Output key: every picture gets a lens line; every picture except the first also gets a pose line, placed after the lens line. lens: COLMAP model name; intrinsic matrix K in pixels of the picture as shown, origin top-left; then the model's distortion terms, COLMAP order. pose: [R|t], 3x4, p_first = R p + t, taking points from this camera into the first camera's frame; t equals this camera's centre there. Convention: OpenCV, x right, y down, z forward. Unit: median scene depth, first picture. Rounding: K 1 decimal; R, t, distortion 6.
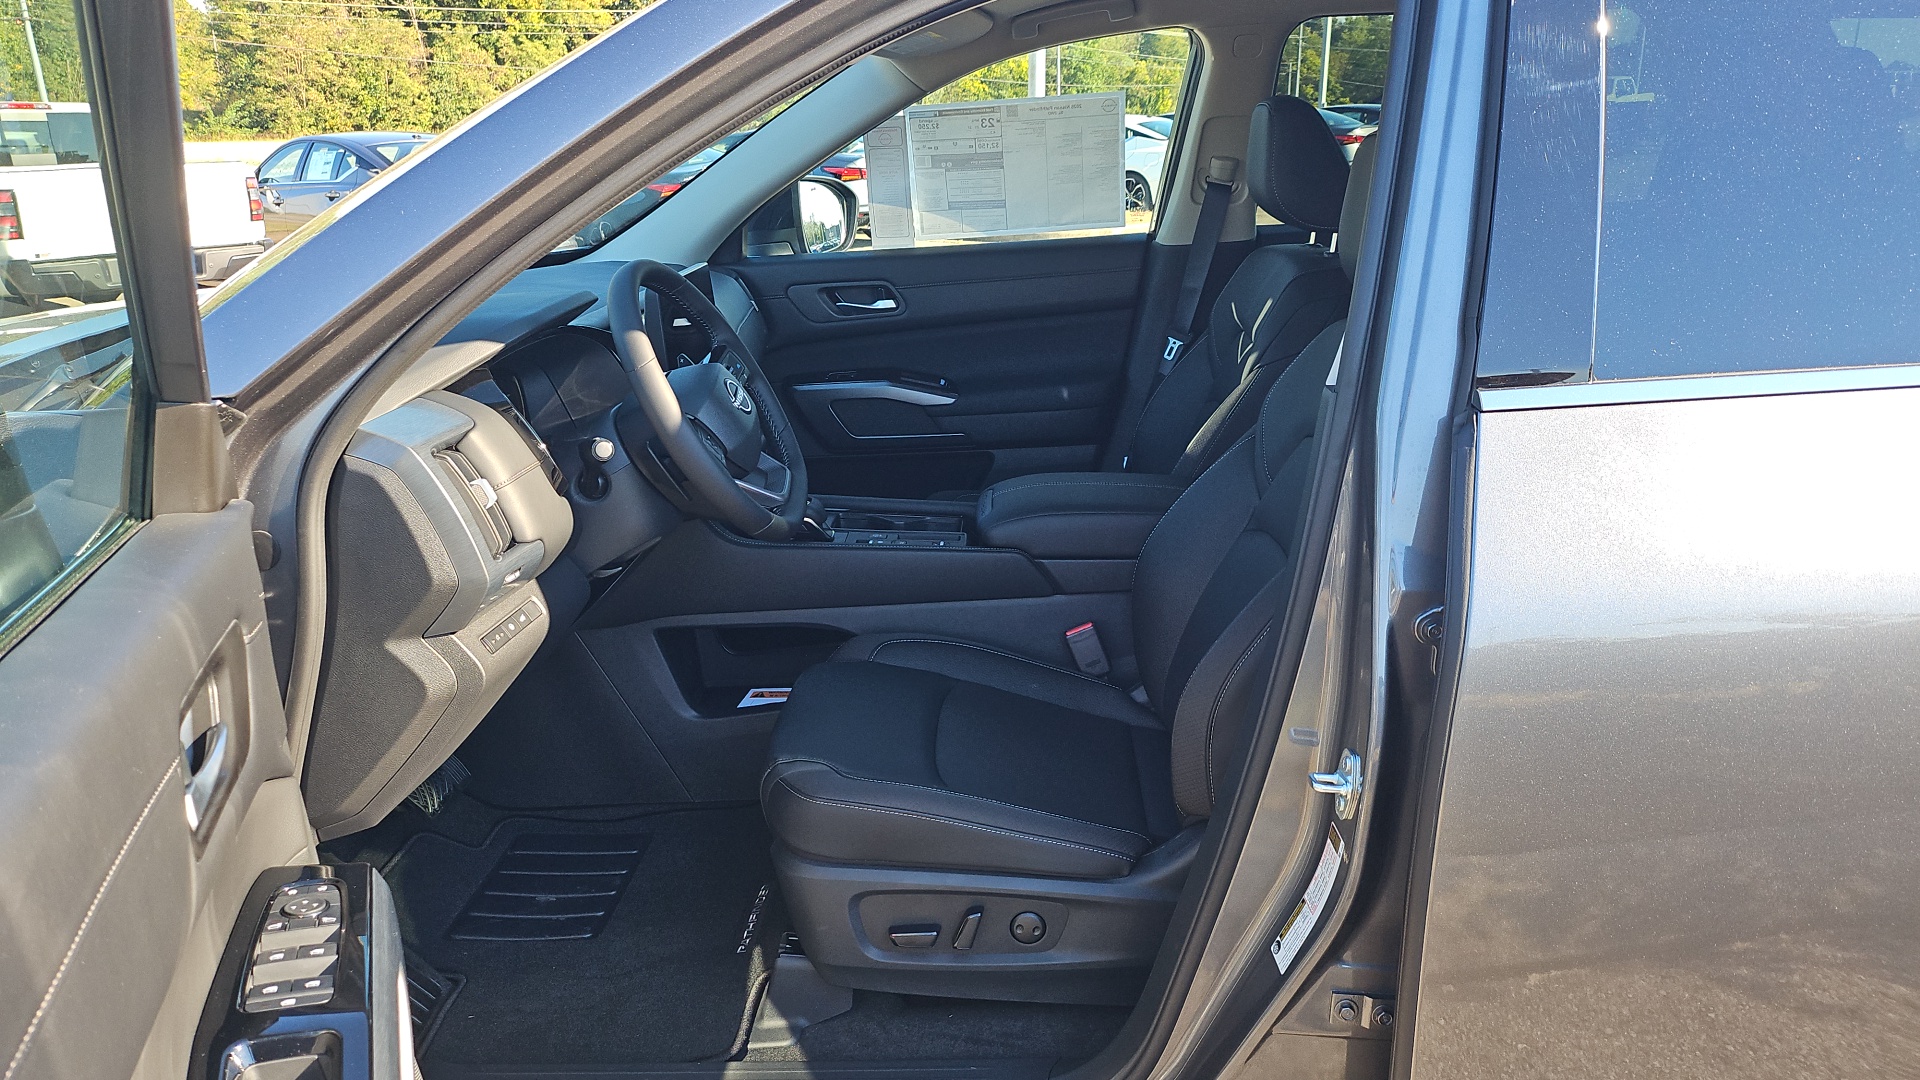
lens RADIAL K [[1344.1, 0, 976.4], [0, 1344.1, 505.8], [0, 0, 1]] dist [0.026897, -0.005653]
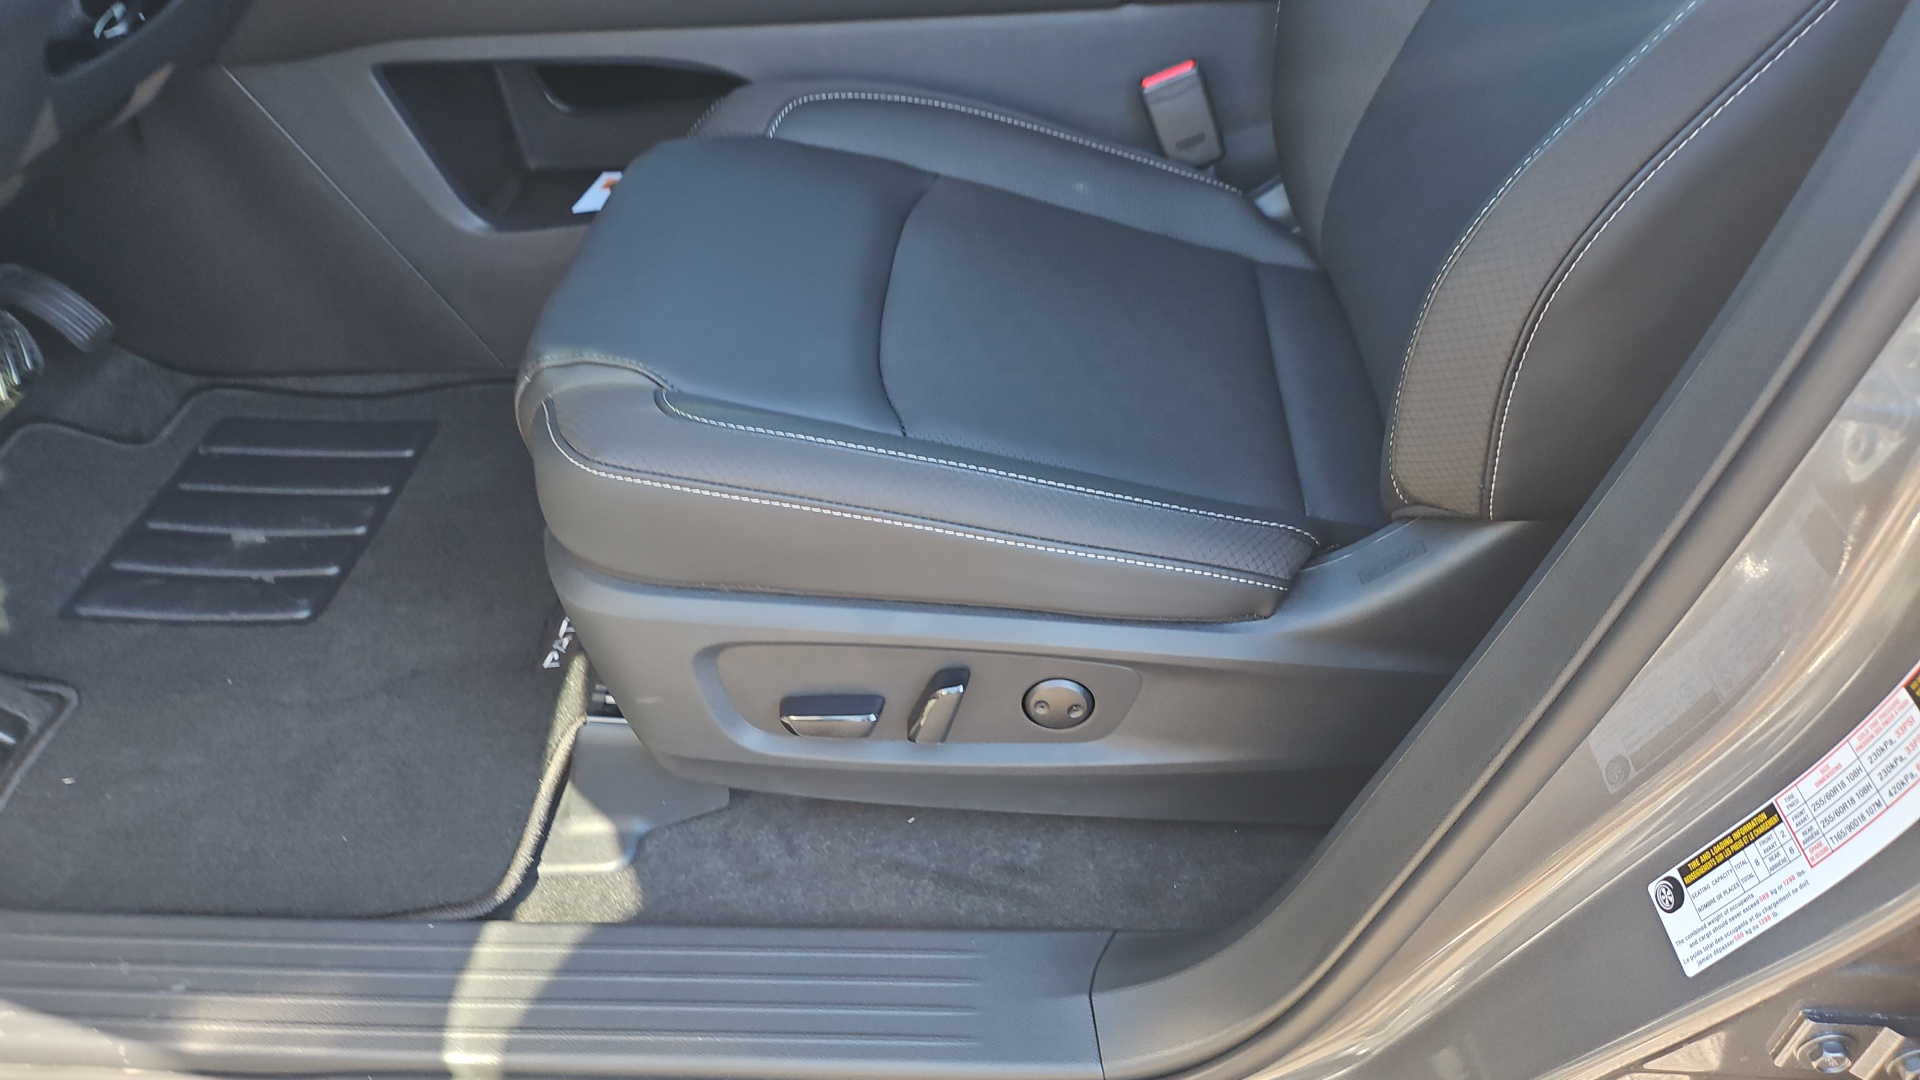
lens RADIAL K [[1344.1, 0, 976.4], [0, 1344.1, 505.8], [0, 0, 1]] dist [0.026897, -0.005653]
pose [[0.999776, 0.012588, -0.017041, 0.014163], [-0.004816, 0.918334, 0.395777, 0.045300], [0.020632, -0.395606, 0.918188, 0.528683]]
